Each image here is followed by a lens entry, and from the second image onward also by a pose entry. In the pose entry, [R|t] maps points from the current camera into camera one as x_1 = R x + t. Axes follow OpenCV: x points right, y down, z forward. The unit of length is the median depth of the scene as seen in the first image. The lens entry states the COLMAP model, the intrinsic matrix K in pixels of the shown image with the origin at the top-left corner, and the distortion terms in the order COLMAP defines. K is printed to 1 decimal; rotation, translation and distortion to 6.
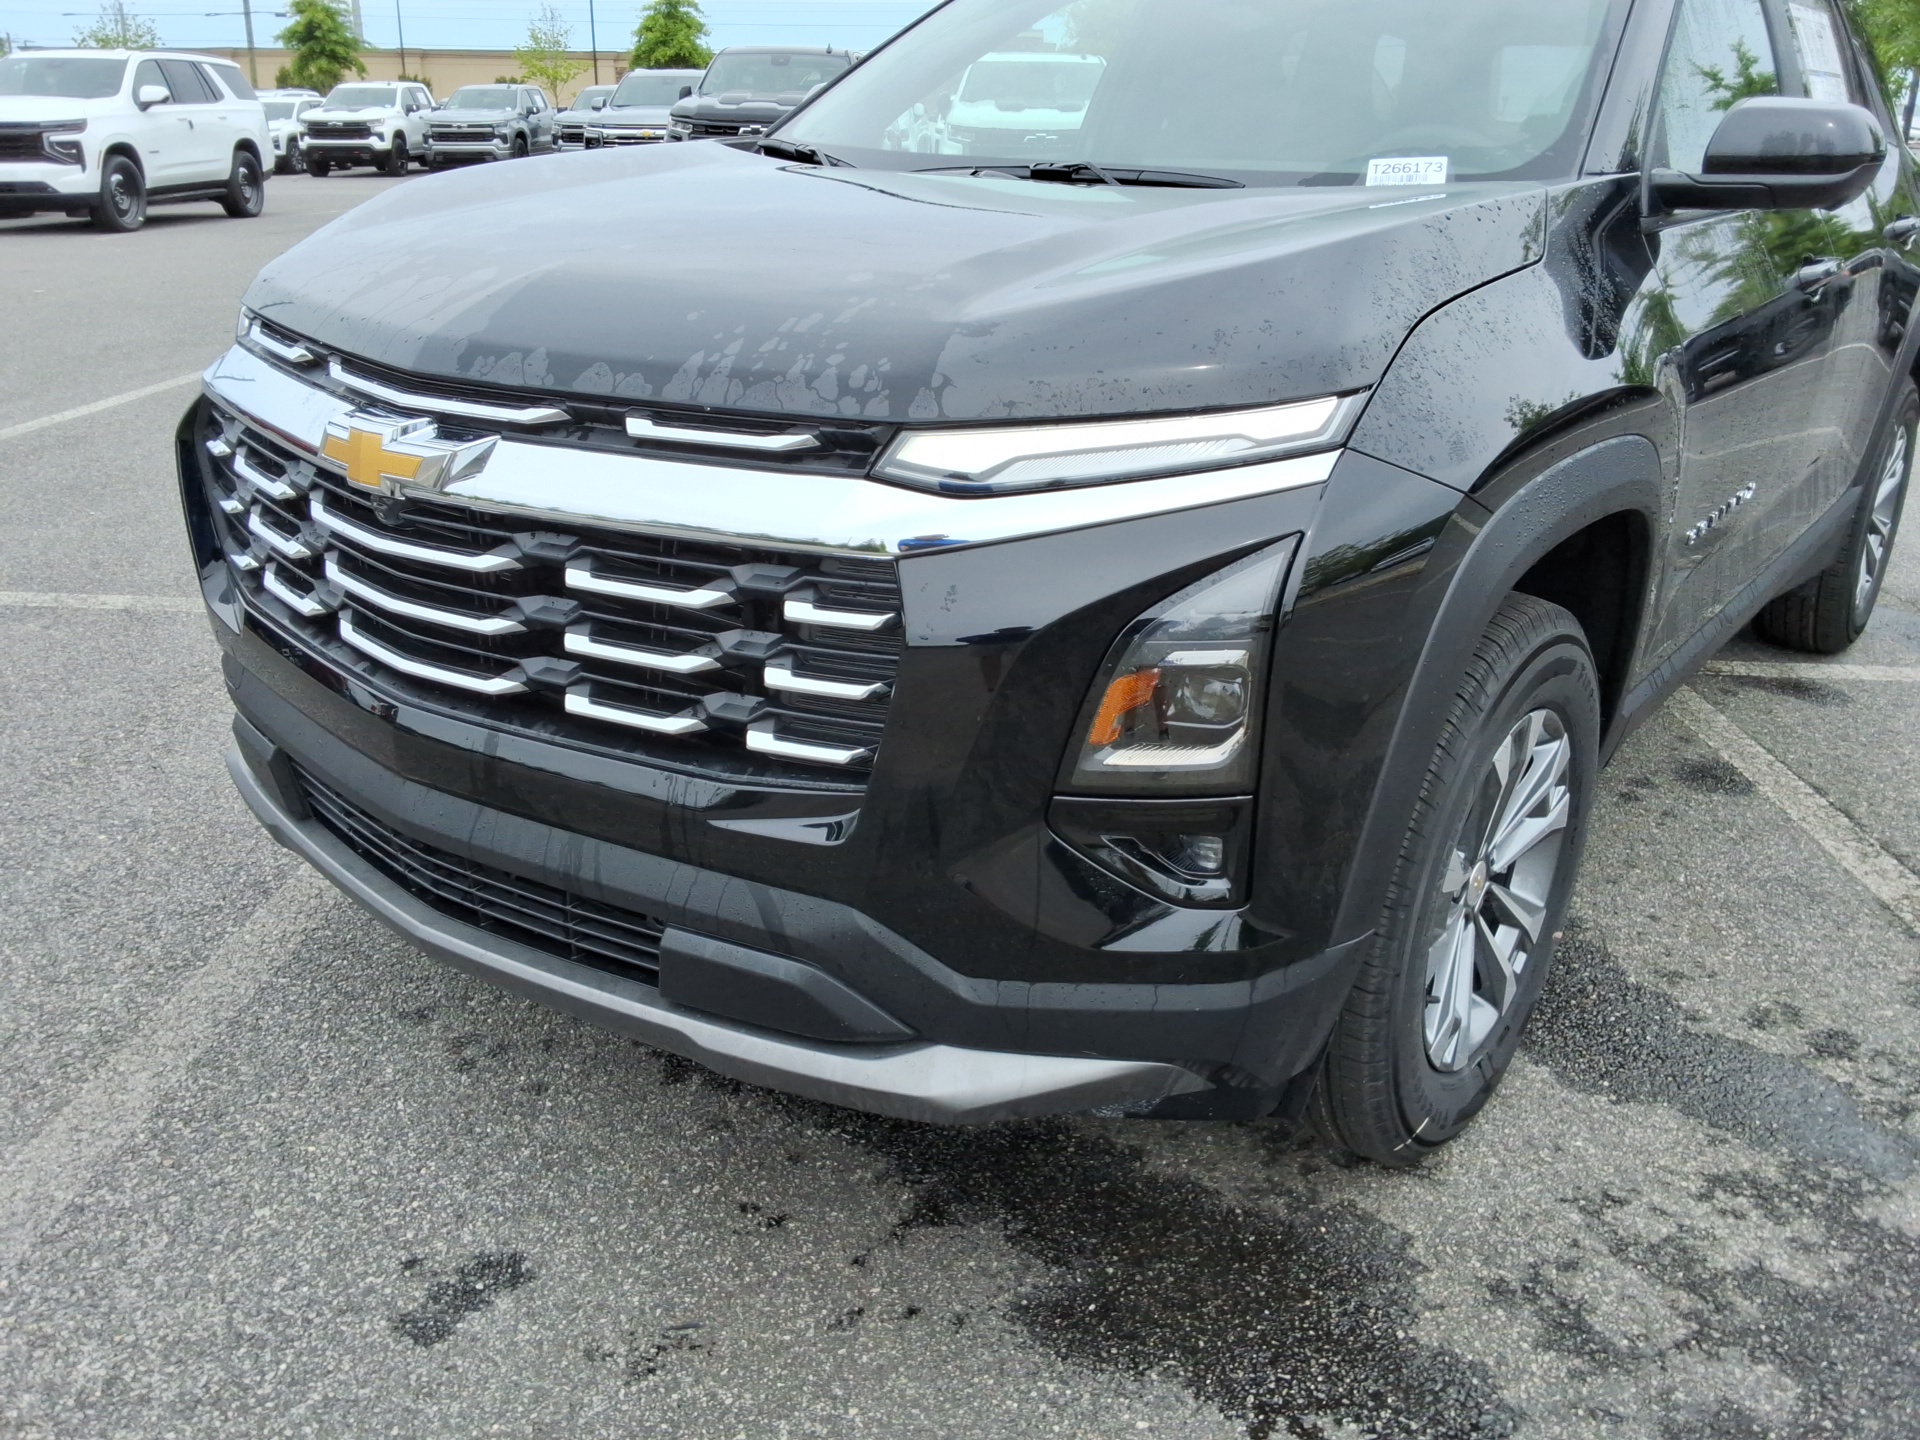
lens RADIAL K [[1531.9, 0, 973.6], [0, 1531.9, 701.0], [0, 0, 1]] dist [0.121886, -0.197734]
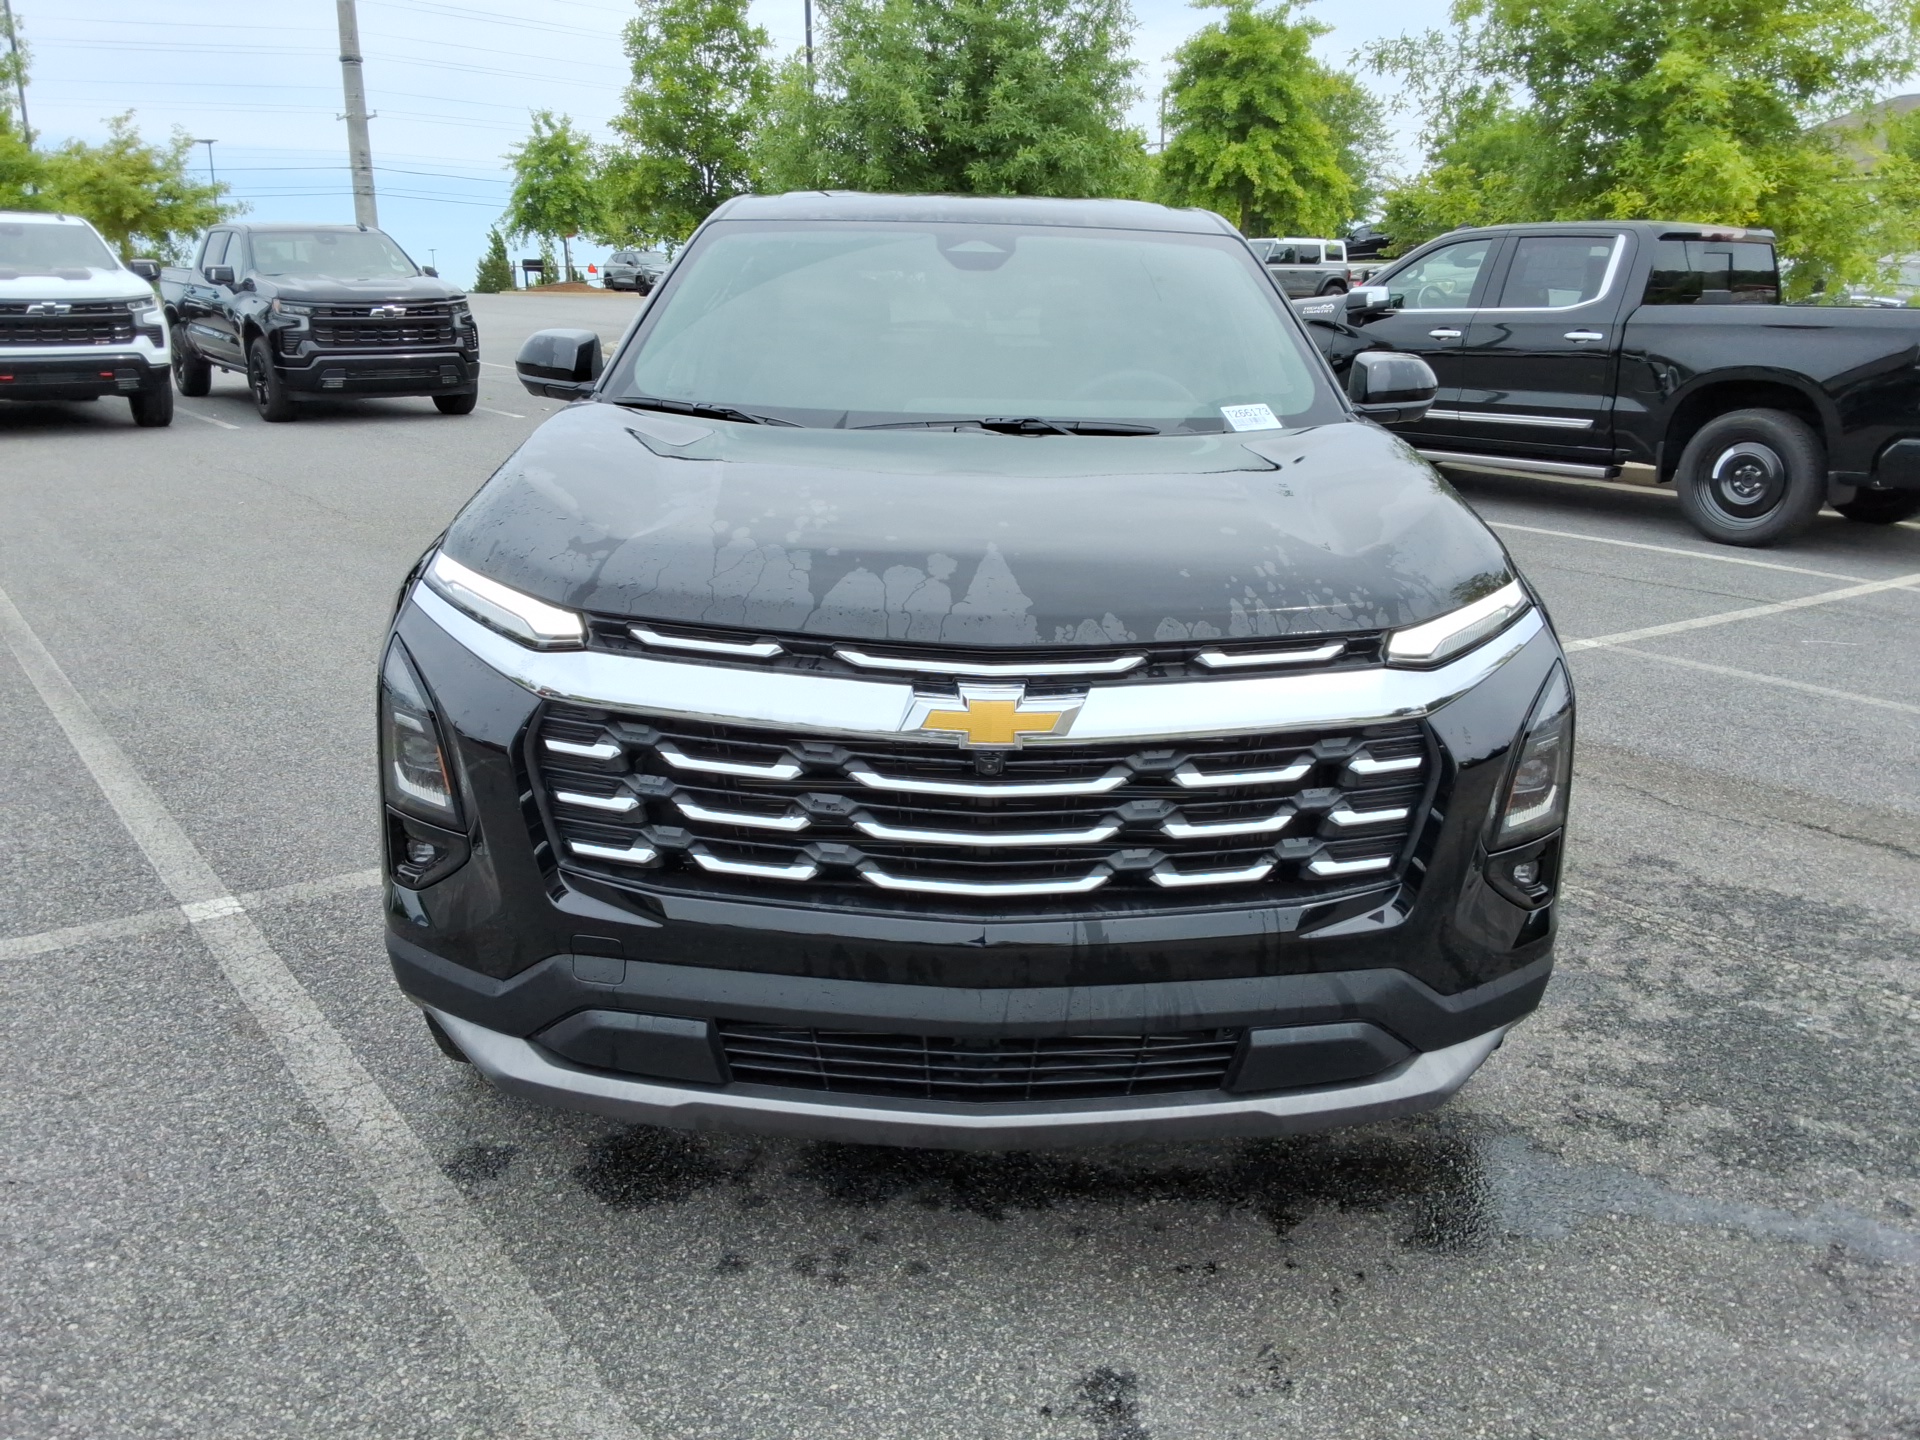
lens RADIAL K [[1531.9, 0, 973.6], [0, 1531.9, 701.0], [0, 0, 1]] dist [0.121886, -0.197734]
pose [[0.784793, -0.168890, 0.596302, -1.137339], [0.218512, 0.975770, -0.011217, -0.165930], [-0.579959, 0.139102, 0.802682, 0.050599]]
